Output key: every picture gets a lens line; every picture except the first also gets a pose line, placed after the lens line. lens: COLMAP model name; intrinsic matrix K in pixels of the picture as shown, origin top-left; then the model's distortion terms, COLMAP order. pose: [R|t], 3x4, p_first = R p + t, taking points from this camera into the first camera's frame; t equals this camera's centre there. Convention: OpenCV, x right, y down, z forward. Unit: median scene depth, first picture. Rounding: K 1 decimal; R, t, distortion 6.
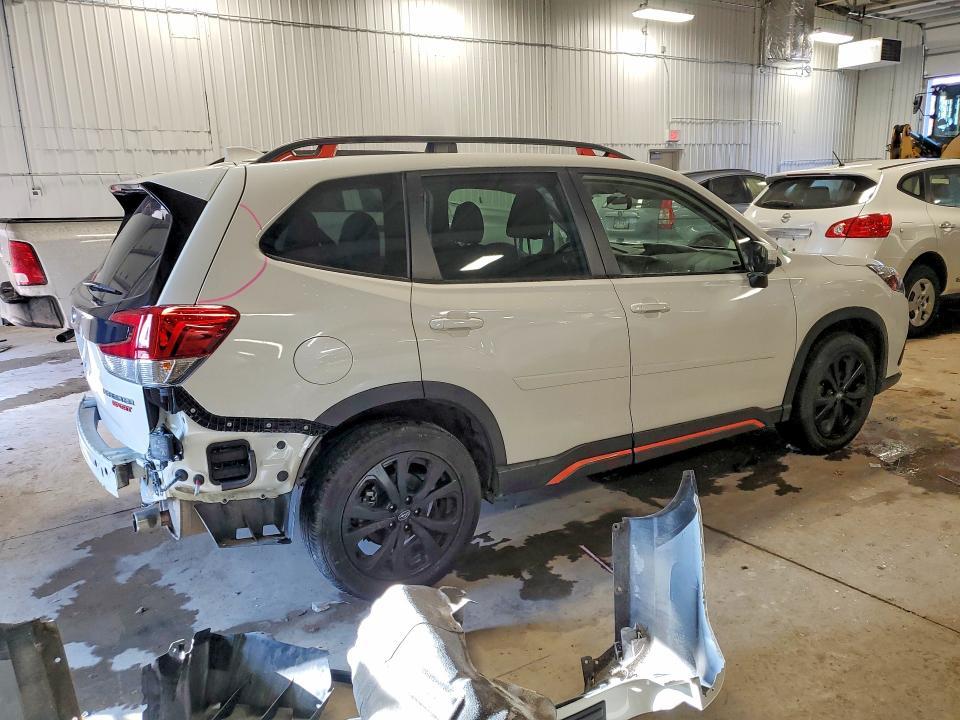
lens RADIAL K [[752.8, 0, 480.2], [0, 752.8, 391.6], [0, 0, 1]] dist [-0.007906, -0.003853]
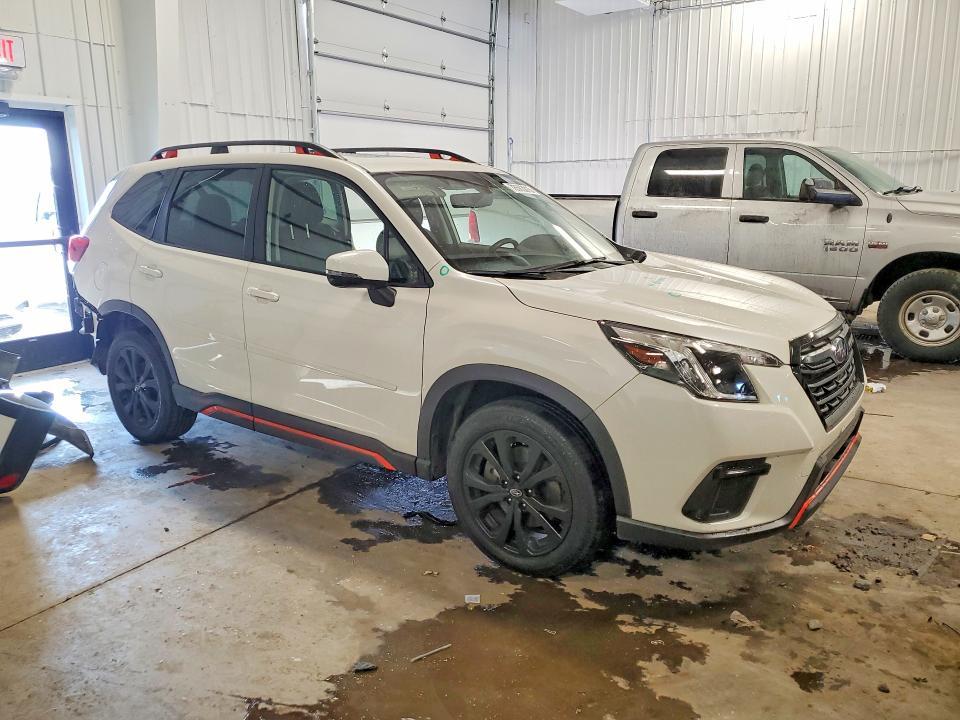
lens RADIAL K [[761.2, 0, 472.7], [0, 761.2, 356.7], [0, 0, 1]] dist [0.011806, 0.005332]
pose [[0.361854, 0.235337, -0.902041, 1.237651], [-0.249855, 0.956693, 0.149366, -0.241796], [0.898128, 0.171331, 0.404984, 0.771624]]
